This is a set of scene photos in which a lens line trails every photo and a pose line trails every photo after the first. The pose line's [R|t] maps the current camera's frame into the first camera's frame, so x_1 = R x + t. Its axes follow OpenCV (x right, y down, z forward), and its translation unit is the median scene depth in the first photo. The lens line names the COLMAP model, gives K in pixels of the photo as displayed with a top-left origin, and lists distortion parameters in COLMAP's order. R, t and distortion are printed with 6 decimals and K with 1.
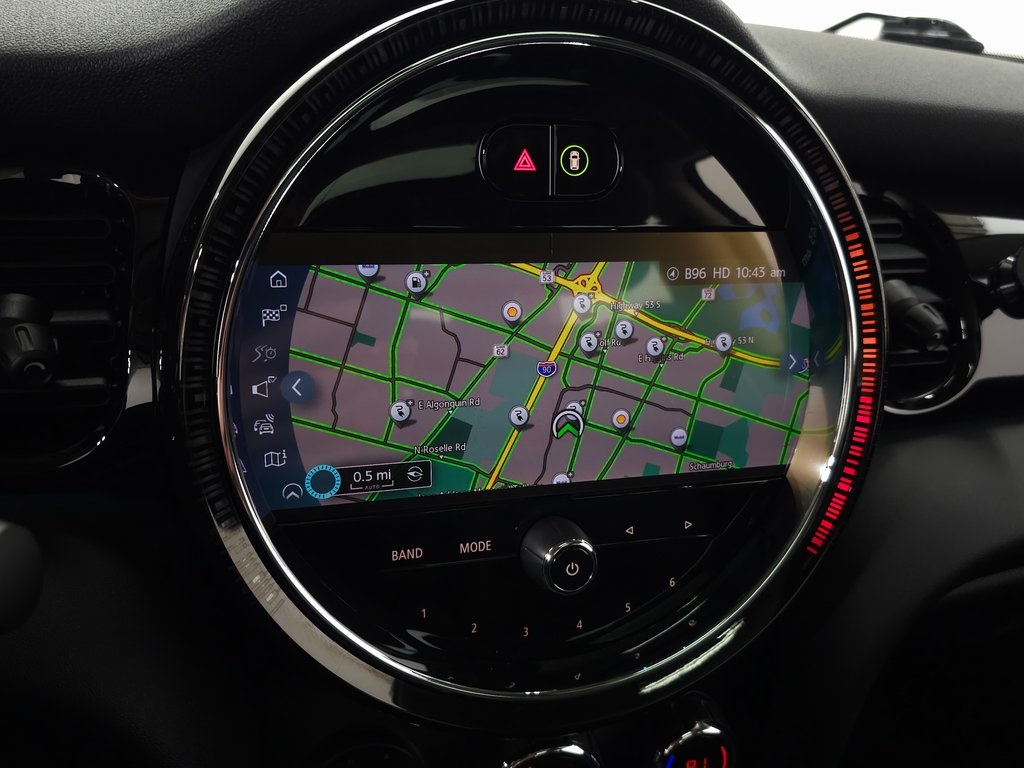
lens RADIAL K [[908.0, 0, 525.9], [0, 908.0, 379.7], [0, 0, 1]] dist [0.037571, -0.056327]
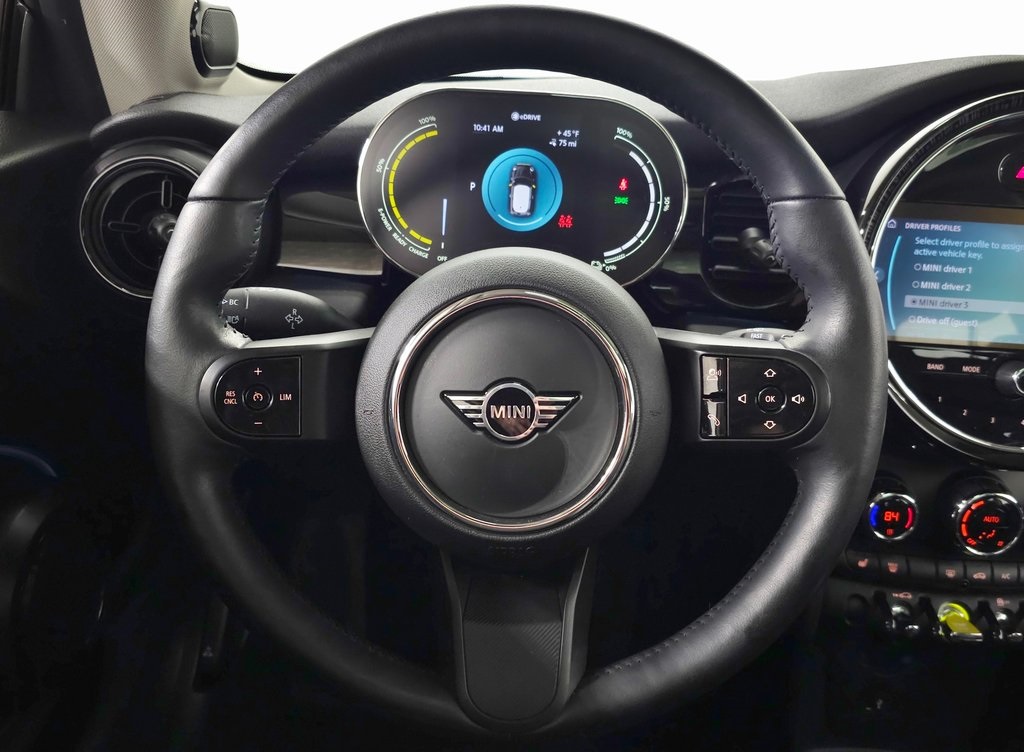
lens RADIAL K [[862.0, 0, 510.7], [0, 862.0, 386.2], [0, 0, 1]] dist [0.054710, -0.095086]
pose [[0.941323, 0.096974, -0.323277, -0.380063], [-0.116618, 0.992292, -0.041911, 0.414950], [0.316721, 0.077152, 0.945376, -1.066593]]
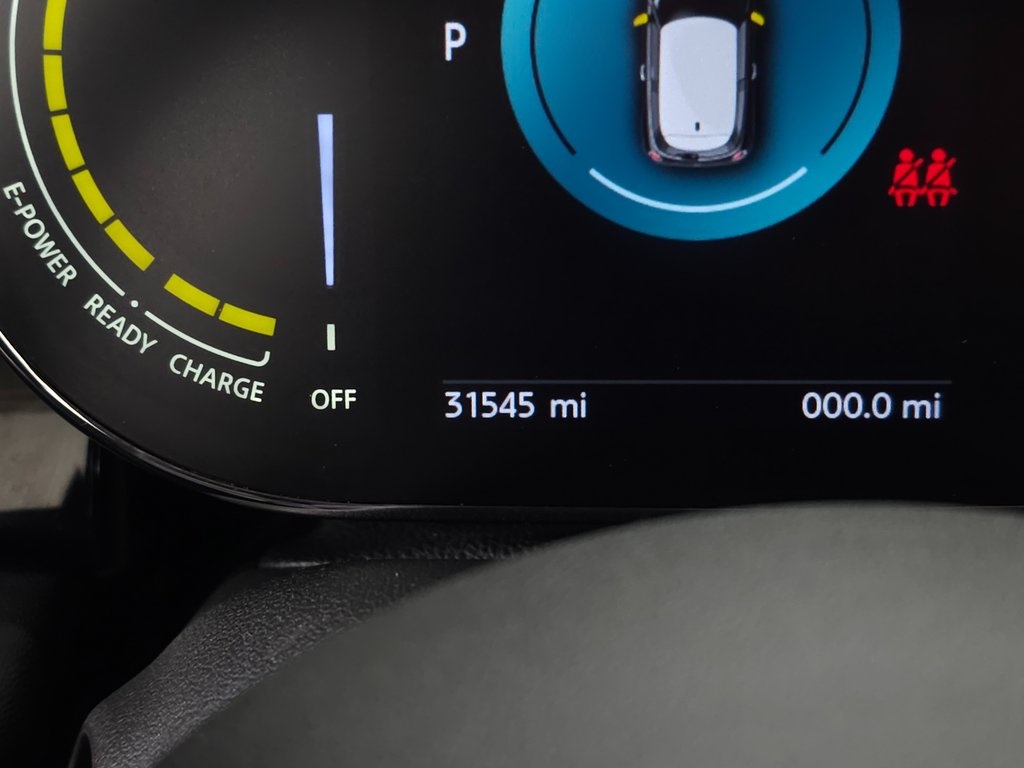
lens RADIAL K [[688.0, 0, 535.7], [0, 688.0, 329.5], [0, 0, 1]] dist [0.042046, -0.046425]
pose [[0.948824, 0.023087, -0.314959, -0.948458], [-0.042956, 0.997490, -0.056288, 0.073300], [0.312869, 0.066936, 0.947435, 0.316851]]
